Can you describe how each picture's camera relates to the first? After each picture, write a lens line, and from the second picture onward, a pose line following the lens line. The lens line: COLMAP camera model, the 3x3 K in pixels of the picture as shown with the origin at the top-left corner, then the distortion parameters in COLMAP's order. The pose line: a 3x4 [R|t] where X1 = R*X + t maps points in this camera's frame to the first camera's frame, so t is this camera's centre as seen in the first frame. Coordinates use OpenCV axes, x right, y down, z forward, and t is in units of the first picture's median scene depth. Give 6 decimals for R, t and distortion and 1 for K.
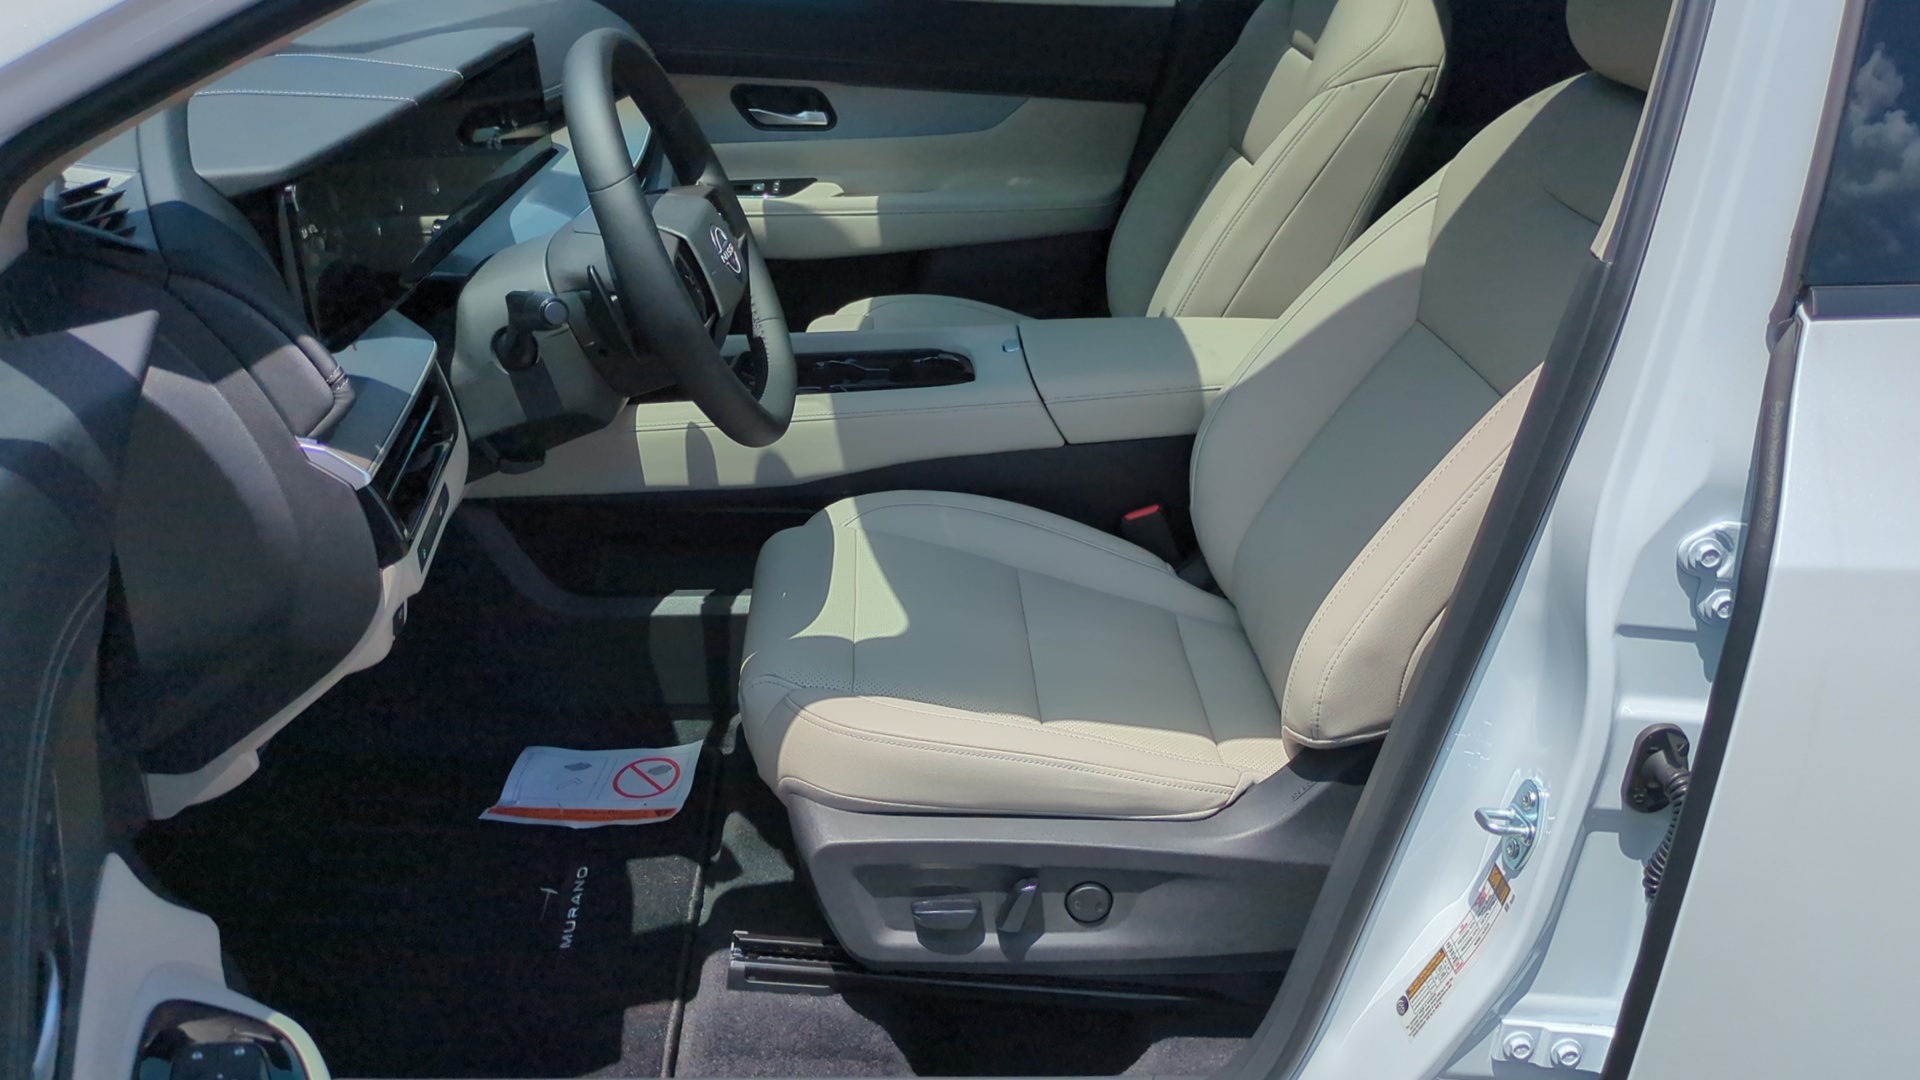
lens RADIAL K [[1667.2, 0, 961.5], [0, 1667.2, 516.9], [0, 0, 1]] dist [0.061199, -0.113995]
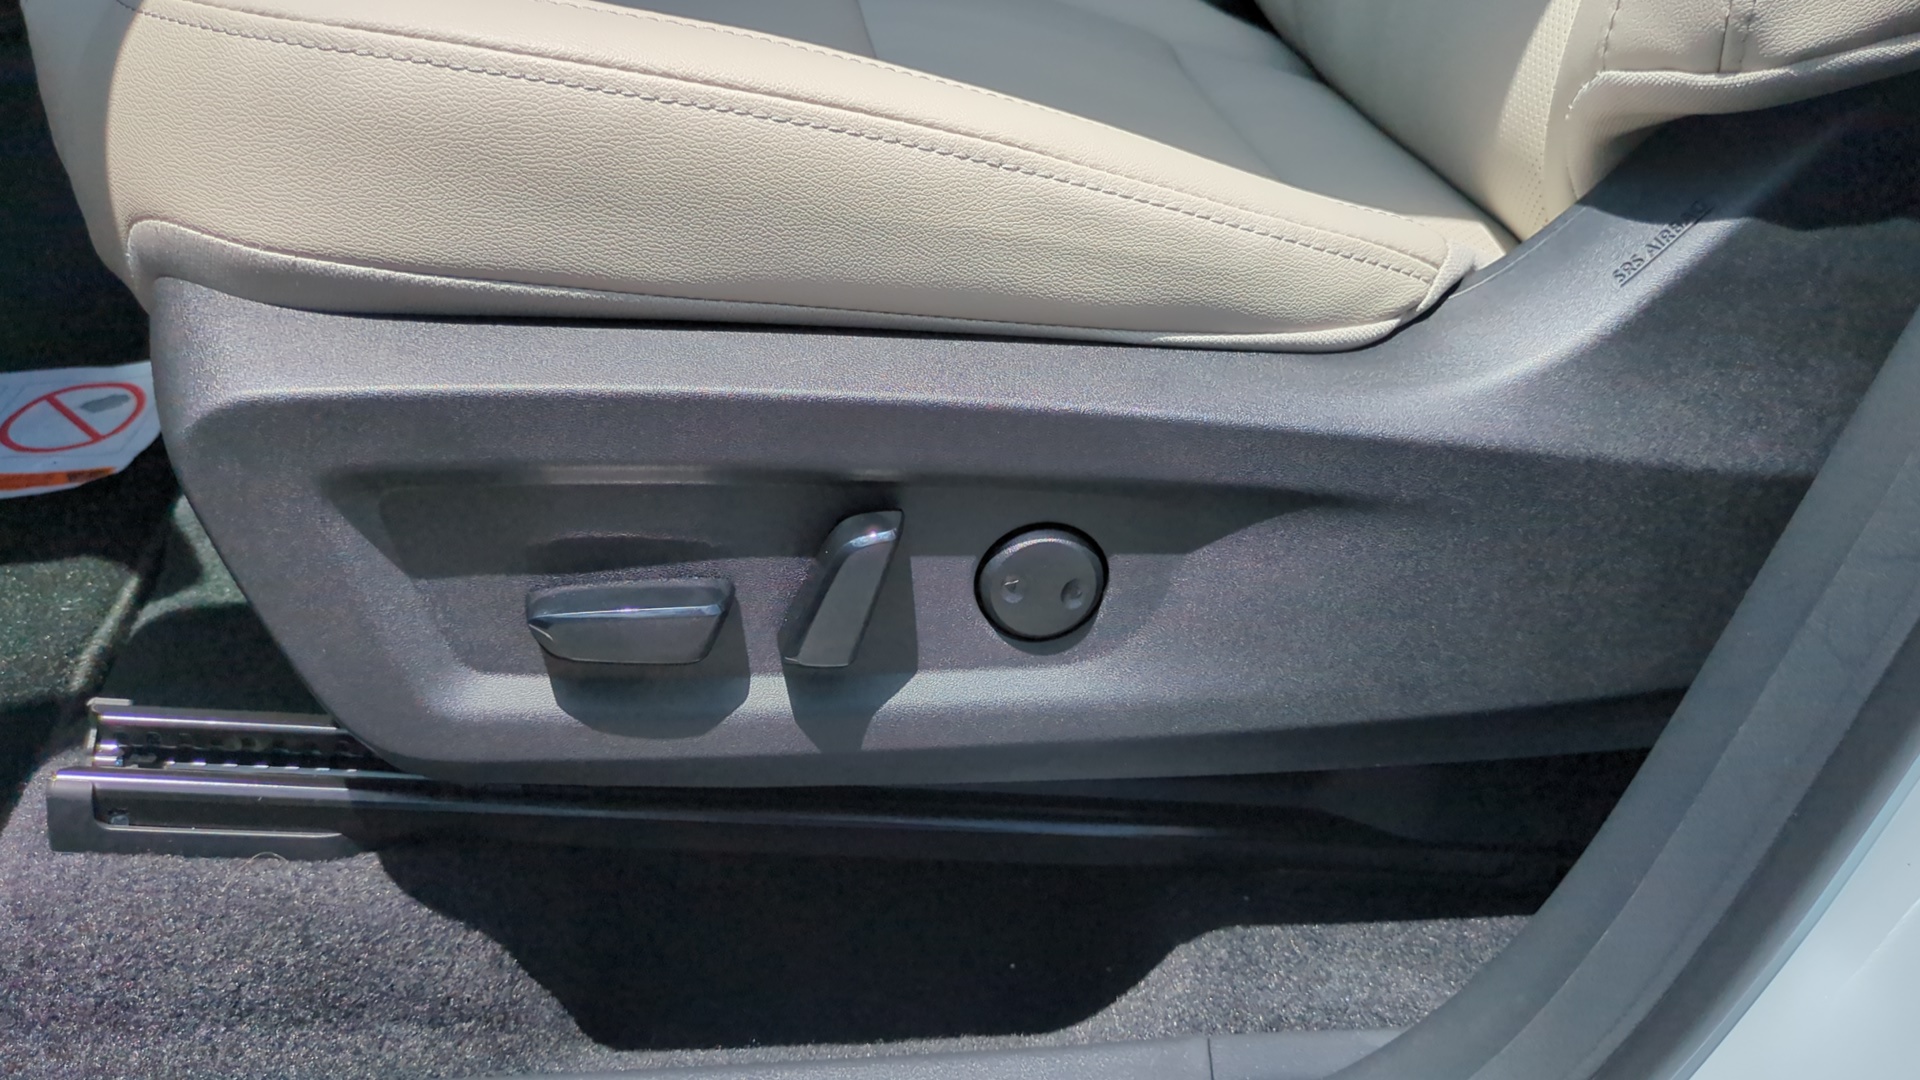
lens RADIAL K [[1667.2, 0, 961.5], [0, 1667.2, 516.9], [0, 0, 1]] dist [0.061199, -0.113995]
pose [[0.995088, -0.013390, 0.098084, 0.023444], [0.003392, 0.994840, 0.101400, 0.172989], [-0.098936, -0.100569, 0.989999, 0.624552]]
